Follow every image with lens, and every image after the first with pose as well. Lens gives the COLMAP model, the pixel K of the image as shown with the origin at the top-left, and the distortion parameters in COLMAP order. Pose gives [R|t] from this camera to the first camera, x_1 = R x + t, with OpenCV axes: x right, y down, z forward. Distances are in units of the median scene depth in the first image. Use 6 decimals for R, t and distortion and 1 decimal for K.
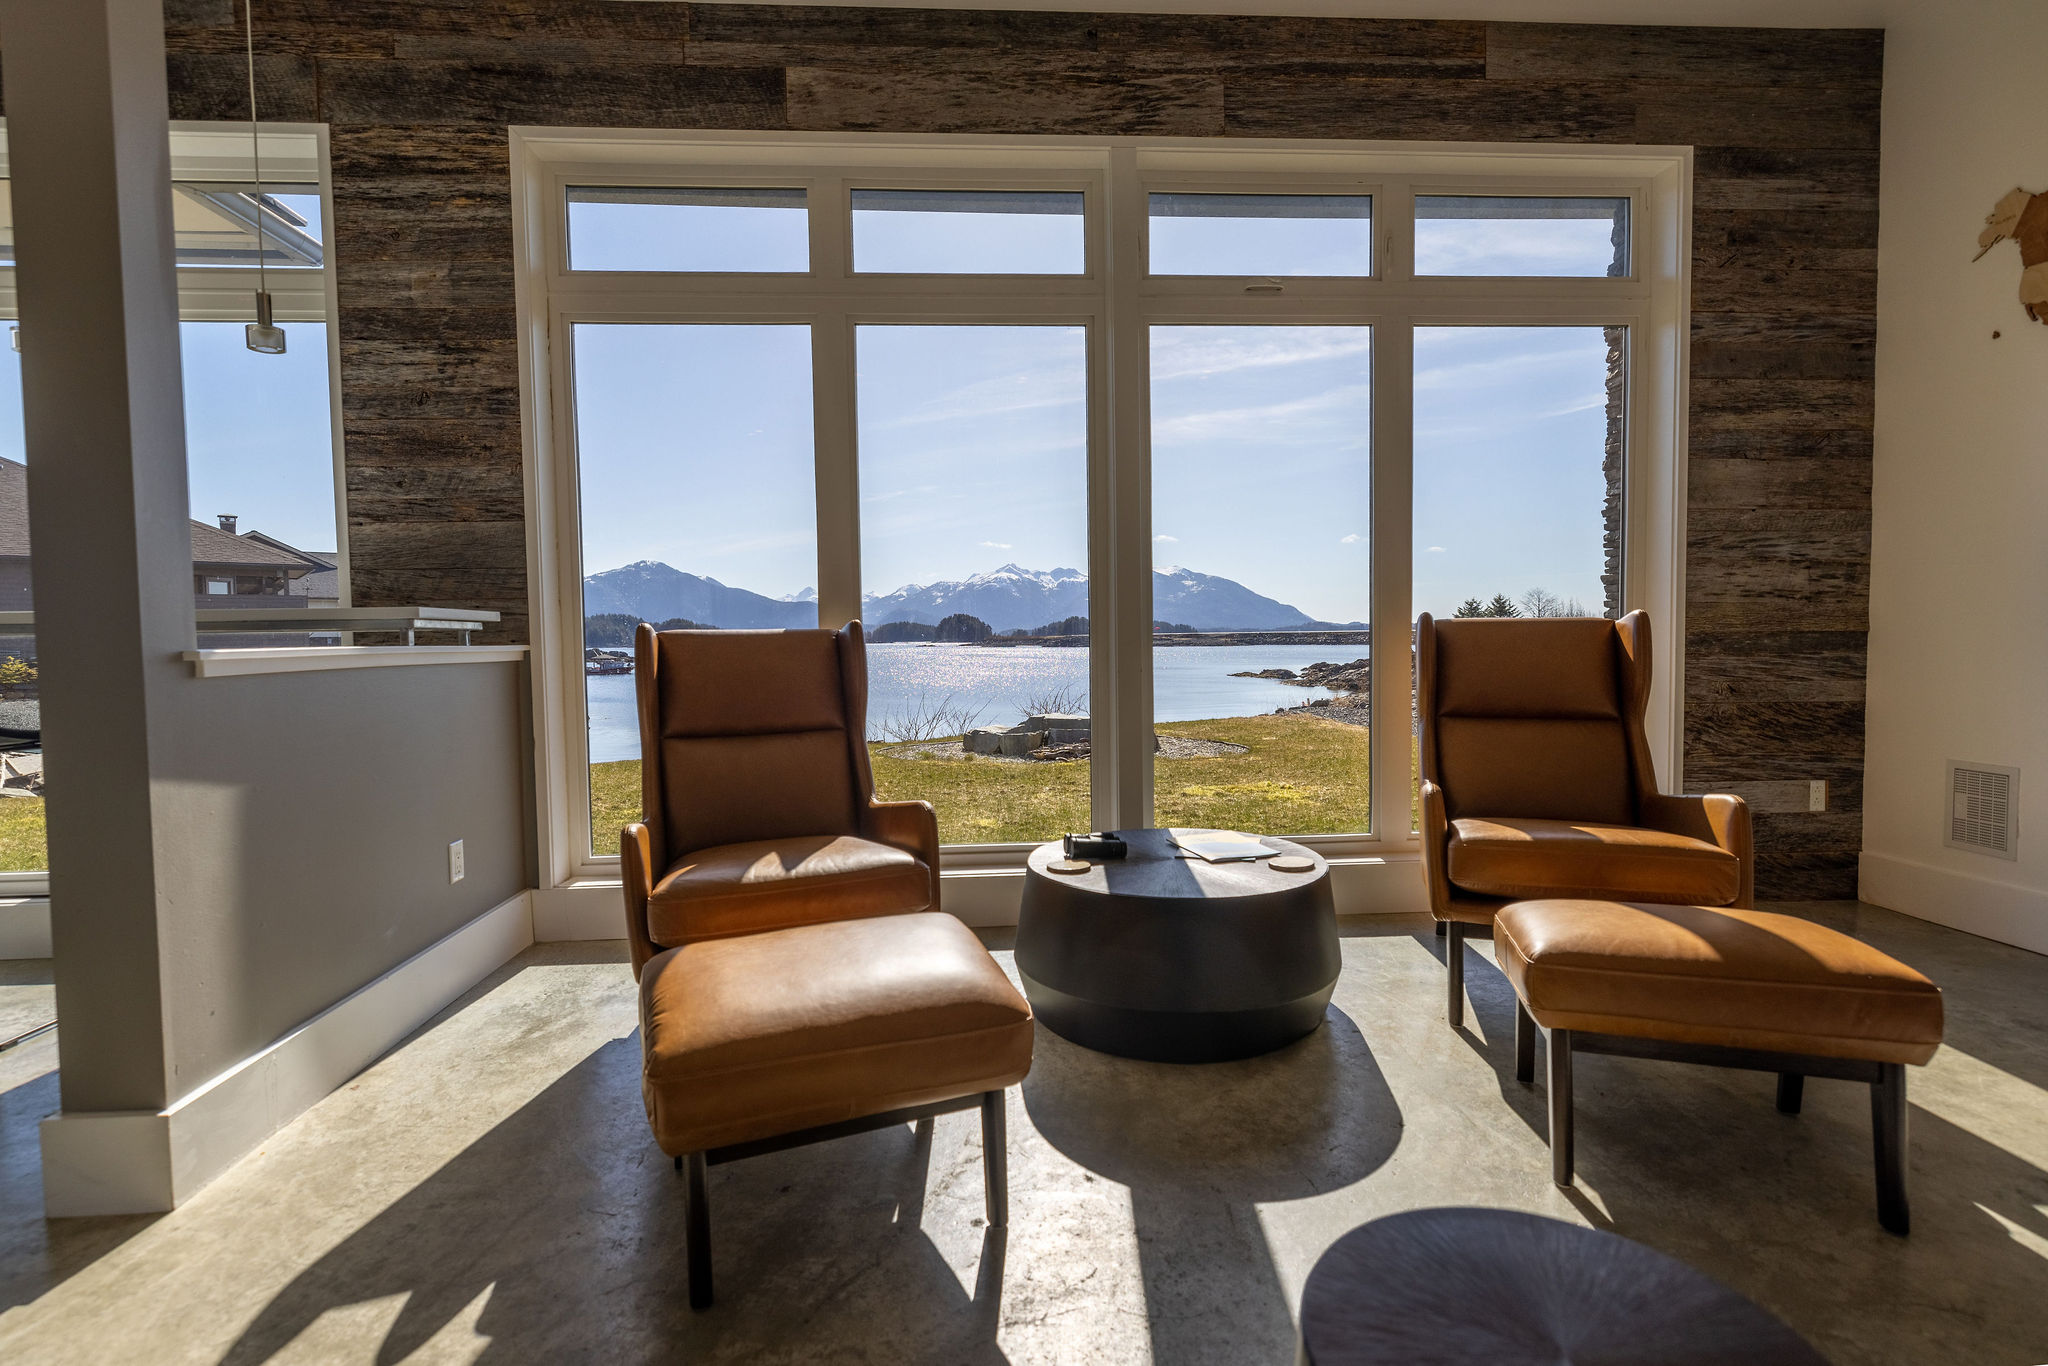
lens RADIAL K [[926.2, 0, 1020.0], [0, 926.2, 680.2], [0, 0, 1]] dist [0.001026, 0.000305]
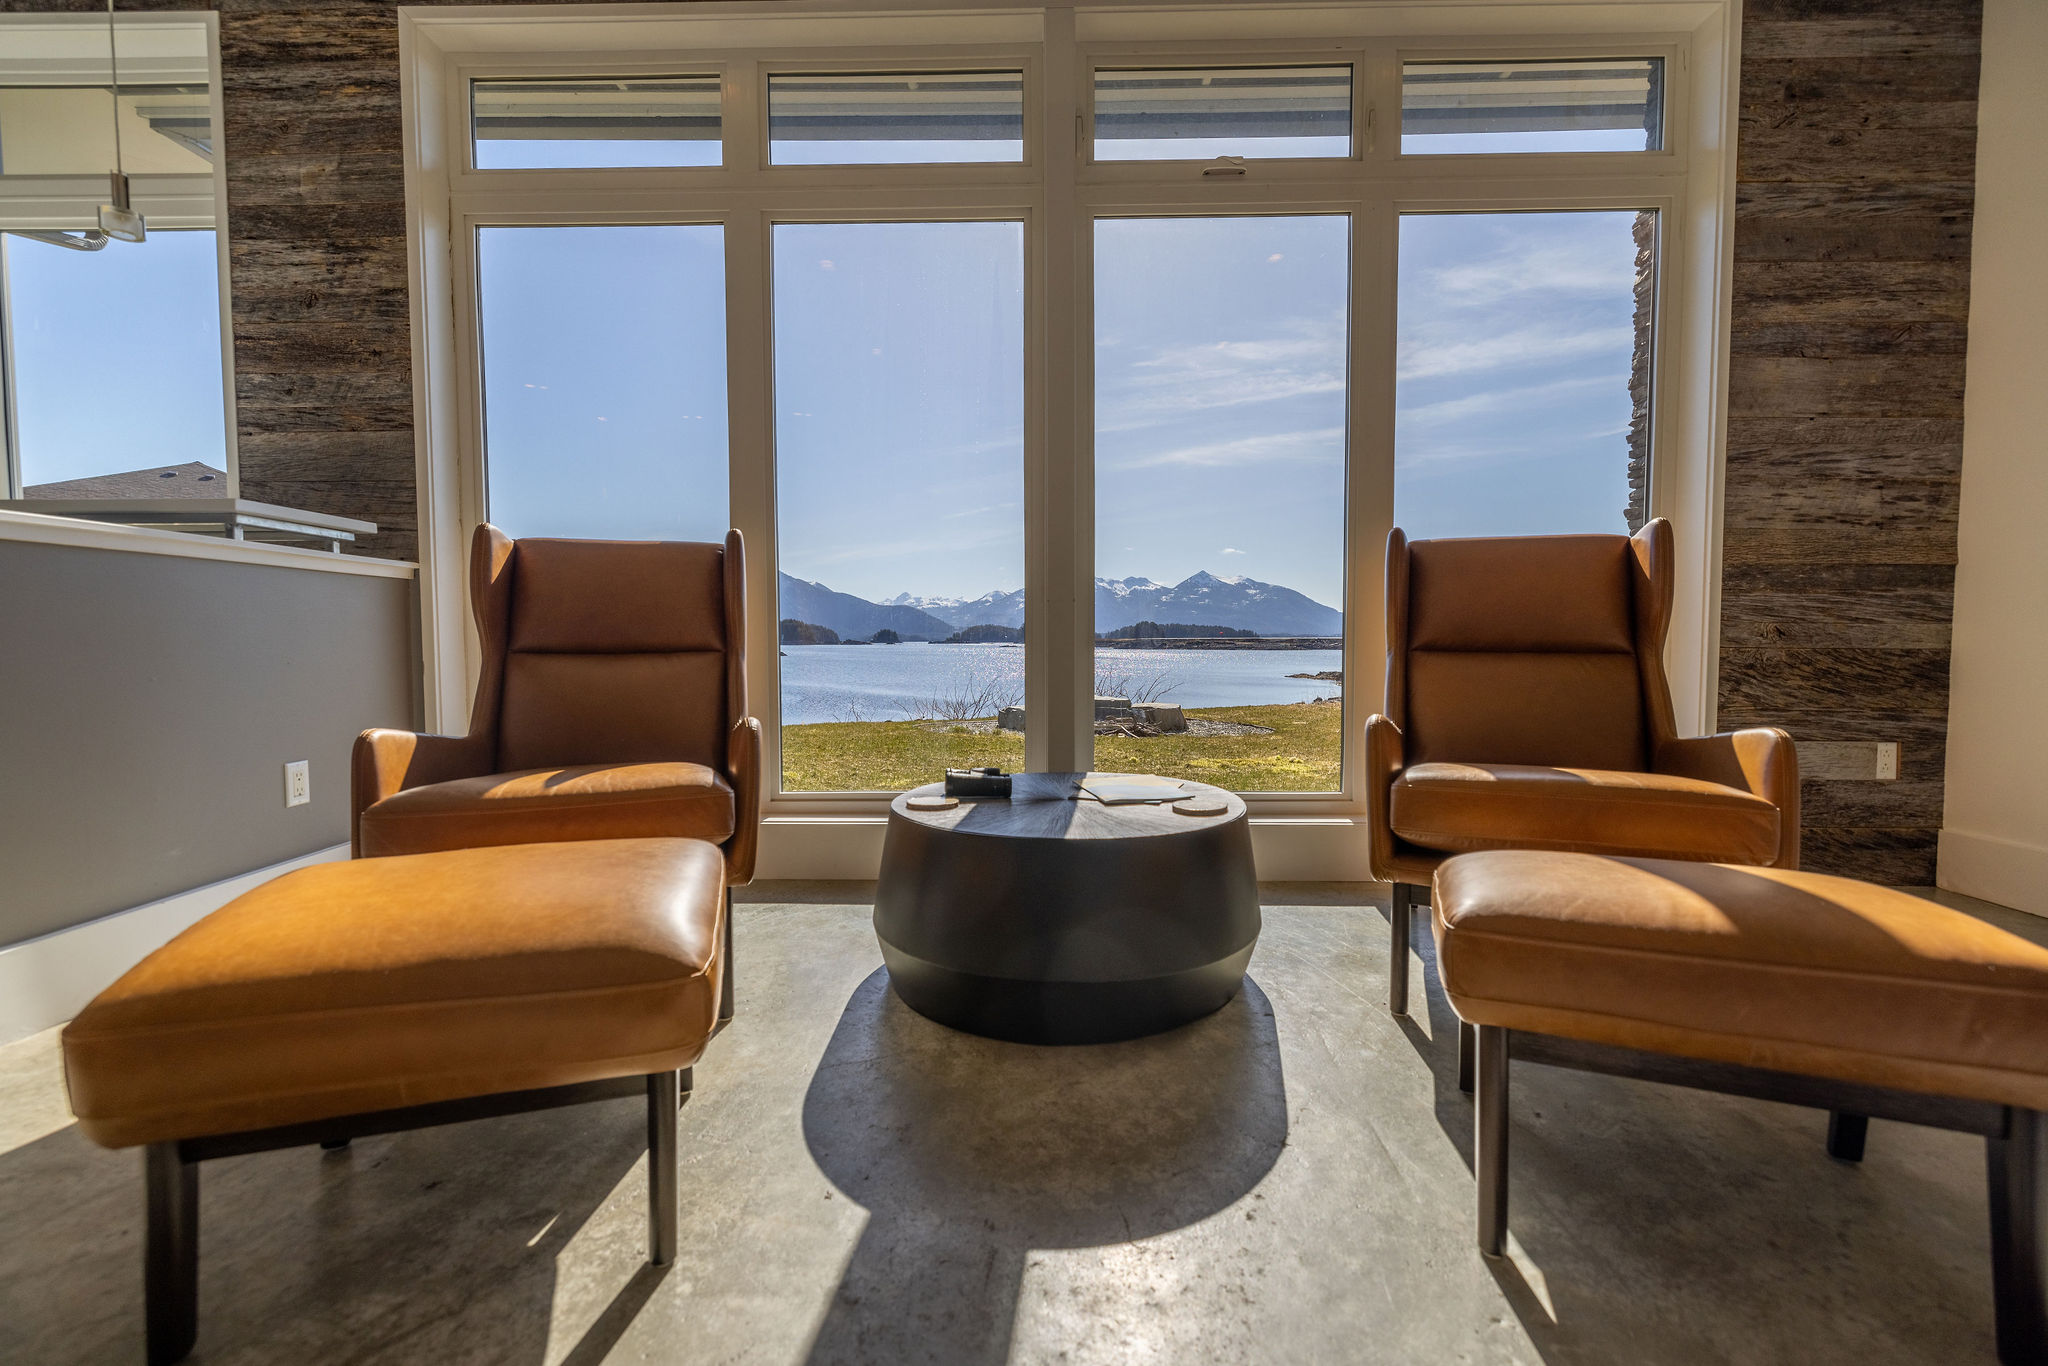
lens RADIAL K [[840.3, 0, 1028.8], [0, 840.3, 681.1], [0, 0, 1]] dist [0.002353, -0.000528]
pose [[0.996696, 0.016850, -0.079458, 0.157928], [-0.016701, 0.999857, 0.002540, 0.068842], [0.079489, -0.001205, 0.996835, 0.193809]]
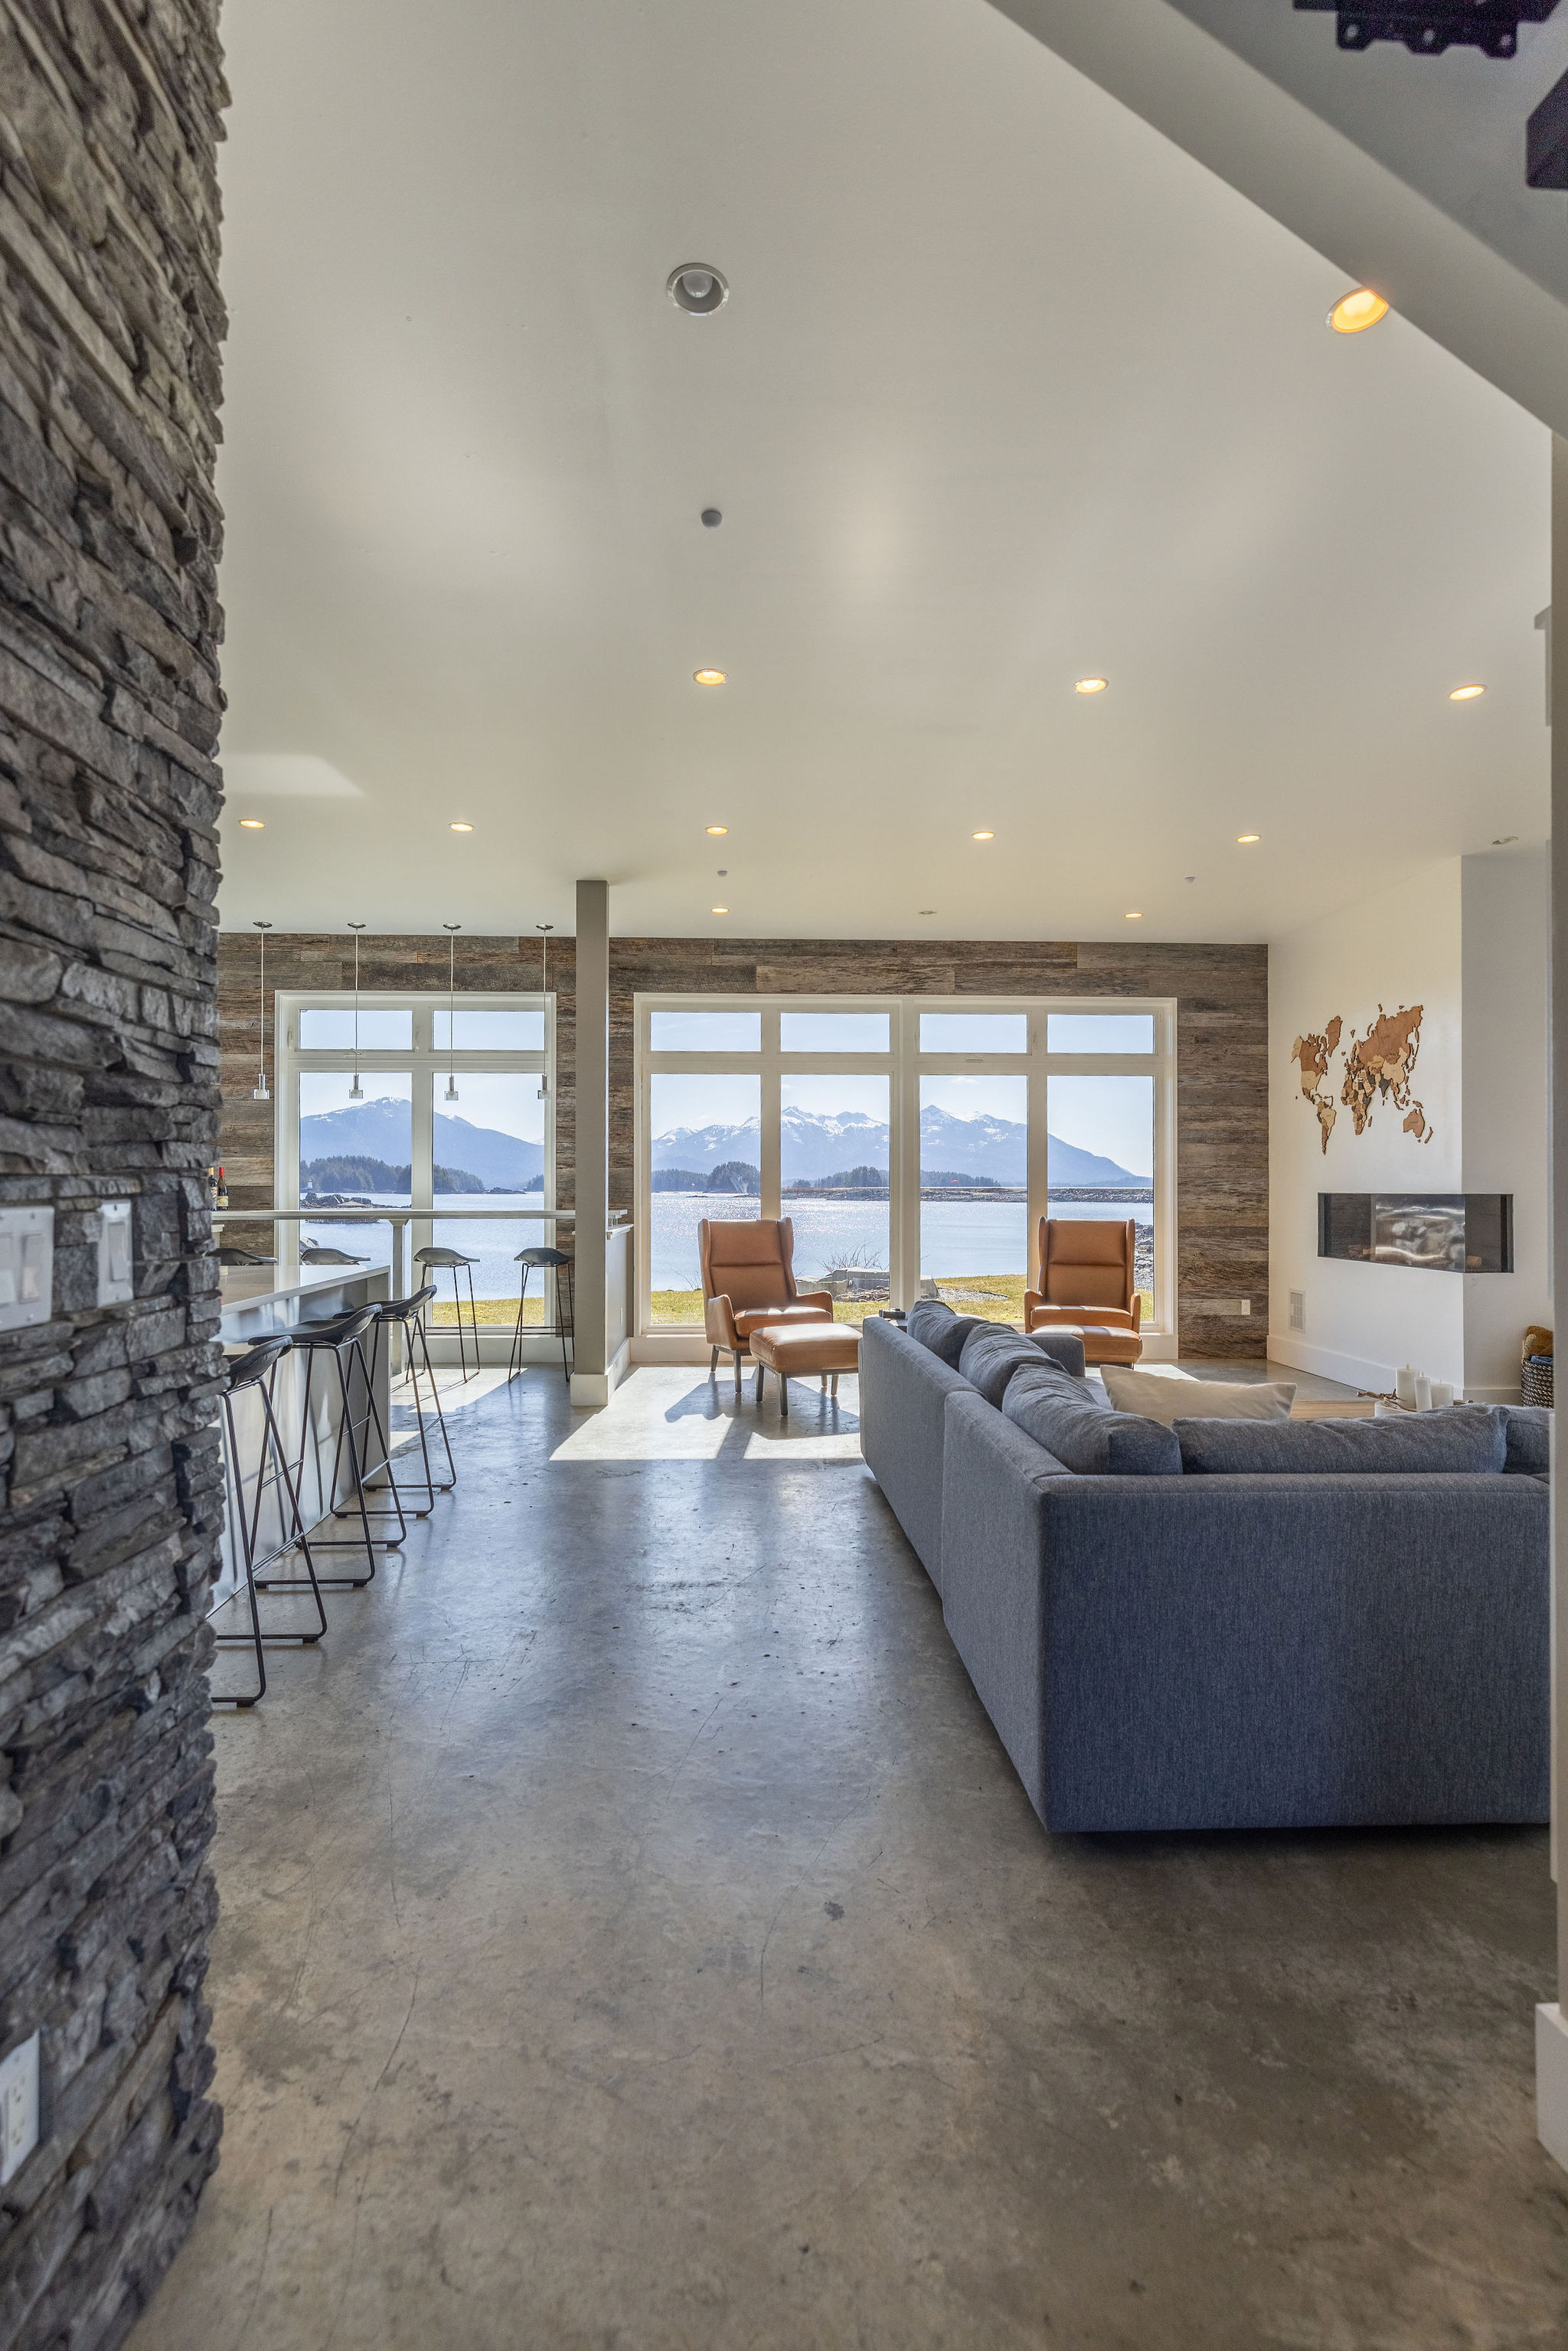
lens RADIAL K [[1063.3, 0, 779.9], [0, 1063.3, 1178.5], [0, 0, 1]] dist [0.001026, 0.000305]
pose [[0.999702, 0.016481, -0.018023, -0.139320], [-0.017433, 0.998388, -0.054016, -0.015127], [0.017104, 0.054314, 0.998377, -1.491987]]
